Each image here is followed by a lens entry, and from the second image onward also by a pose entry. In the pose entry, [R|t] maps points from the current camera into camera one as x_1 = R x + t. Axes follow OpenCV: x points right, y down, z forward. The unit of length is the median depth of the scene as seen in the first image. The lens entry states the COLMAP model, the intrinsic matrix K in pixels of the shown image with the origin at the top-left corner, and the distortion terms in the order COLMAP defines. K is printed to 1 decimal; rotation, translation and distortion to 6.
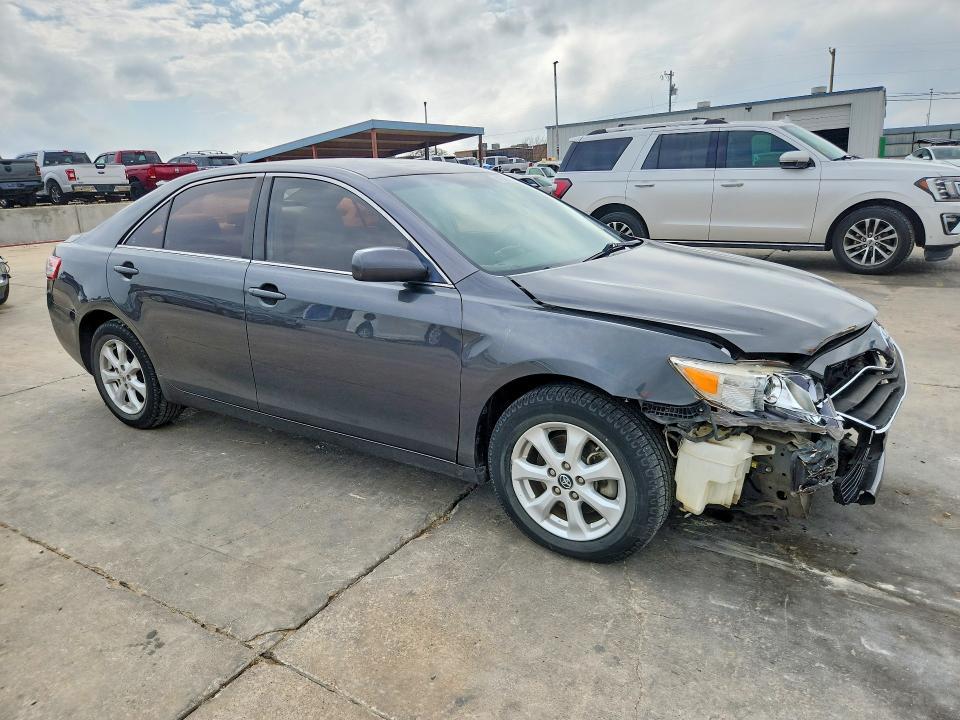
lens RADIAL K [[687.5, 0, 475.0], [0, 687.5, 359.5], [0, 0, 1]] dist [0.075816, -0.073197]
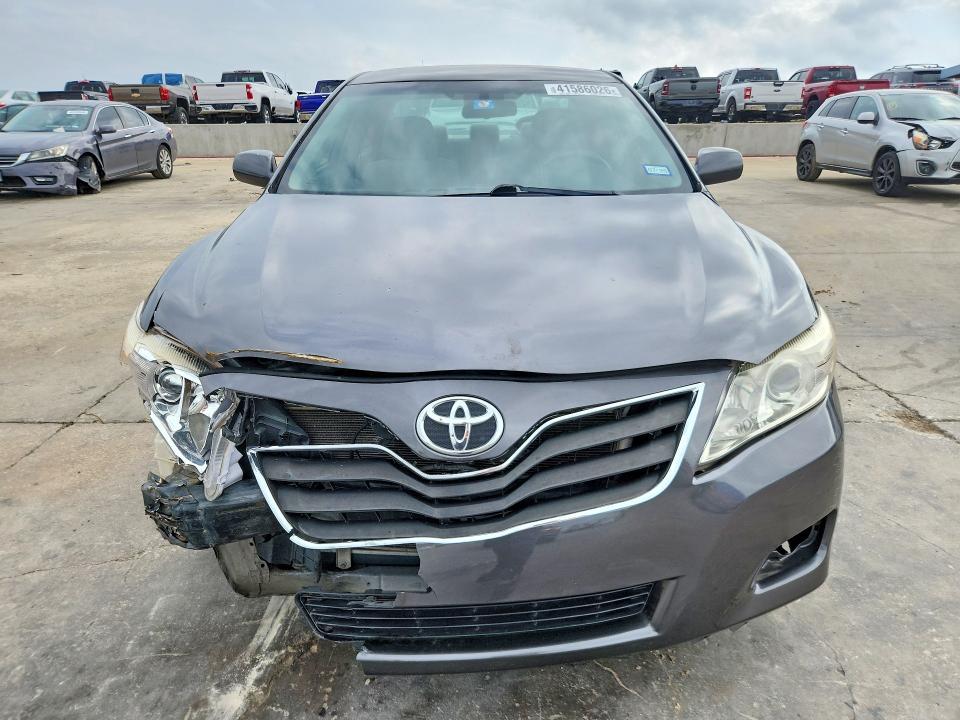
lens RADIAL K [[687.5, 0, 475.0], [0, 687.5, 359.5], [0, 0, 1]] dist [0.075816, -0.073197]
pose [[0.477422, 0.323438, -0.816980, 1.018416], [-0.238048, 0.942626, 0.234071, -0.197867], [0.845814, 0.082730, 0.527025, 0.766968]]
